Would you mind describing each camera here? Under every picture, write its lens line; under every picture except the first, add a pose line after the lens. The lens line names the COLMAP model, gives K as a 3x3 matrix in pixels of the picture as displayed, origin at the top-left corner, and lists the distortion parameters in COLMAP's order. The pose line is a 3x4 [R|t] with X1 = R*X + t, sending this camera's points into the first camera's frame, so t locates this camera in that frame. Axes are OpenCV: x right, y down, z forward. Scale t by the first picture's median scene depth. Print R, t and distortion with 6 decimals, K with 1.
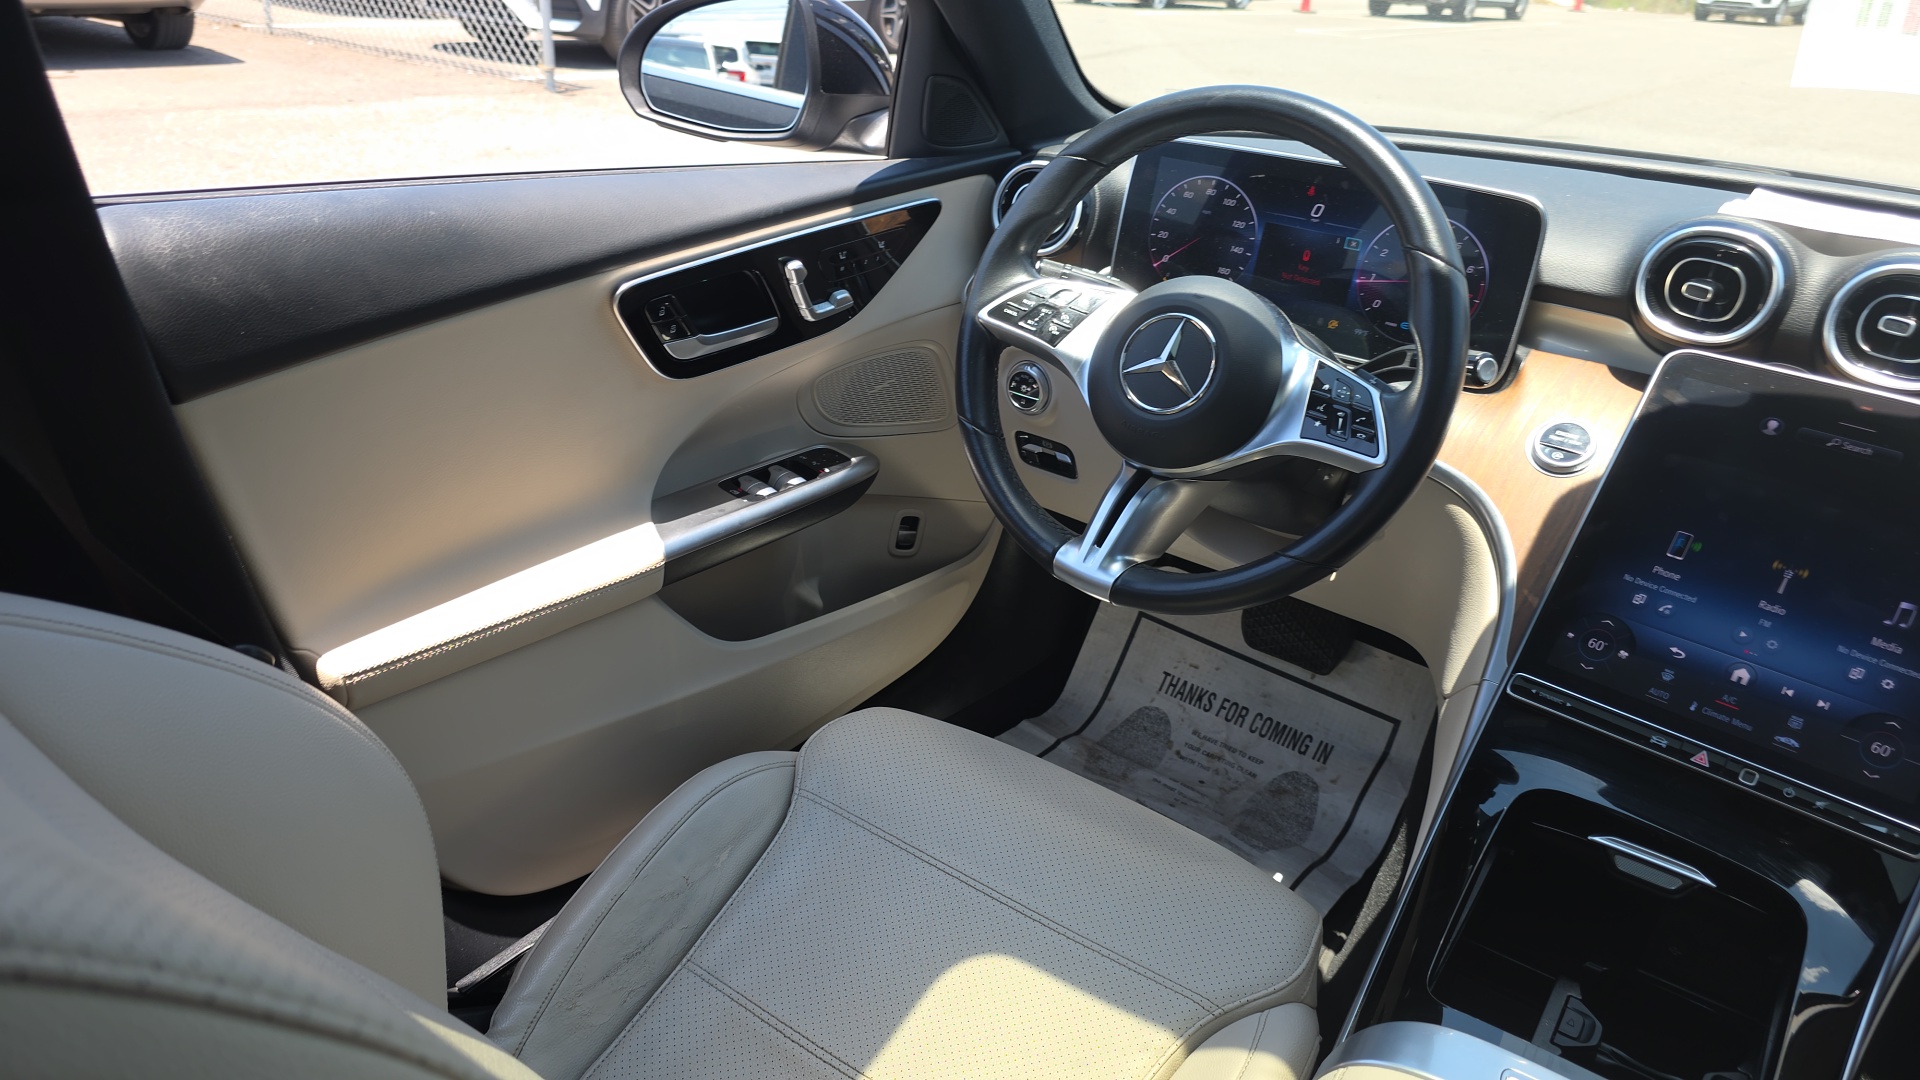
lens RADIAL K [[1307.9, 0, 955.7], [0, 1307.9, 537.7], [0, 0, 1]] dist [0.070143, -0.071393]
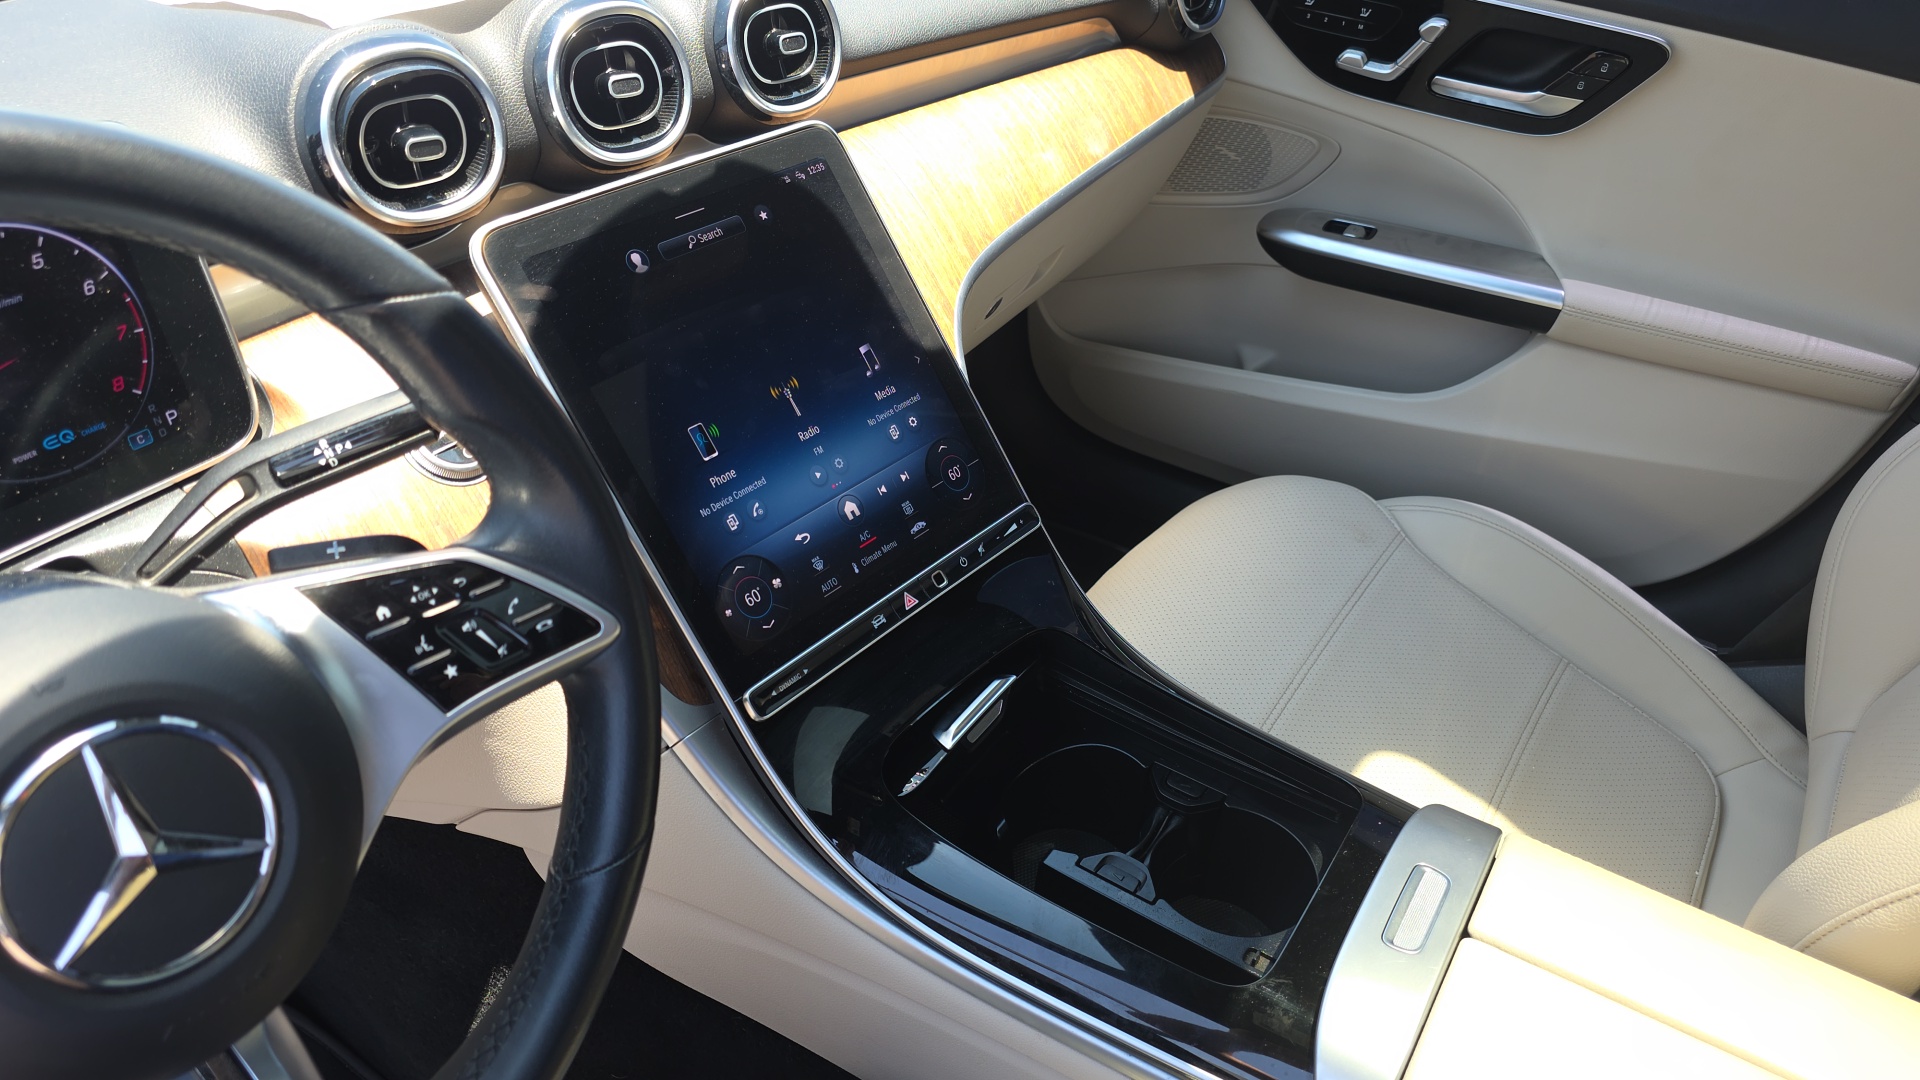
lens RADIAL K [[1307.9, 0, 945.5], [0, 1307.9, 547.2], [0, 0, 1]] dist [0.070143, -0.071393]
pose [[-0.023913, -0.640153, 0.767875, -0.084960], [0.404574, 0.696190, 0.592991, -0.320905], [-0.914192, 0.324843, 0.242341, 0.636770]]
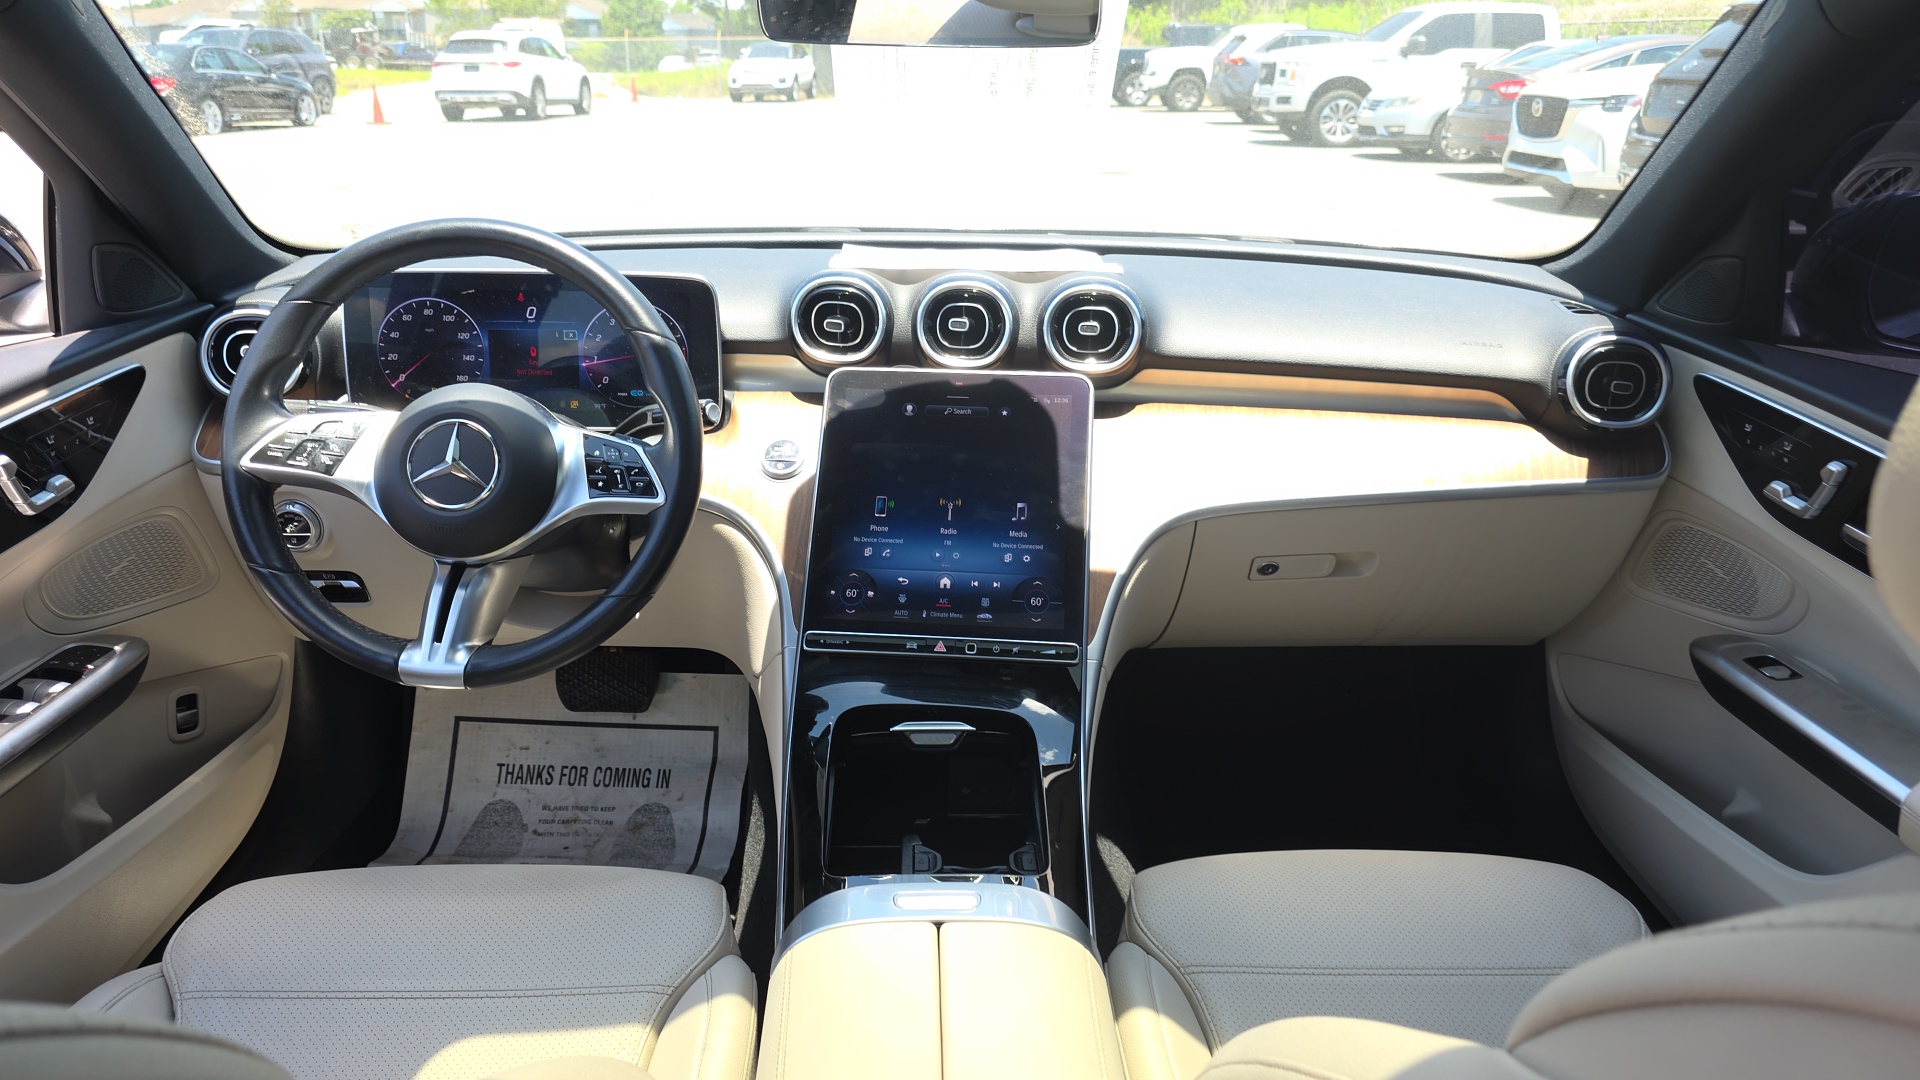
lens RADIAL K [[1307.9, 0, 945.7], [0, 1307.9, 534.8], [0, 0, 1]] dist [0.070143, -0.071393]
pose [[0.802806, -0.259470, 0.536823, -0.115875], [0.296399, 0.954889, 0.018281, 0.026168], [-0.517350, 0.144437, 0.843497, -0.145971]]
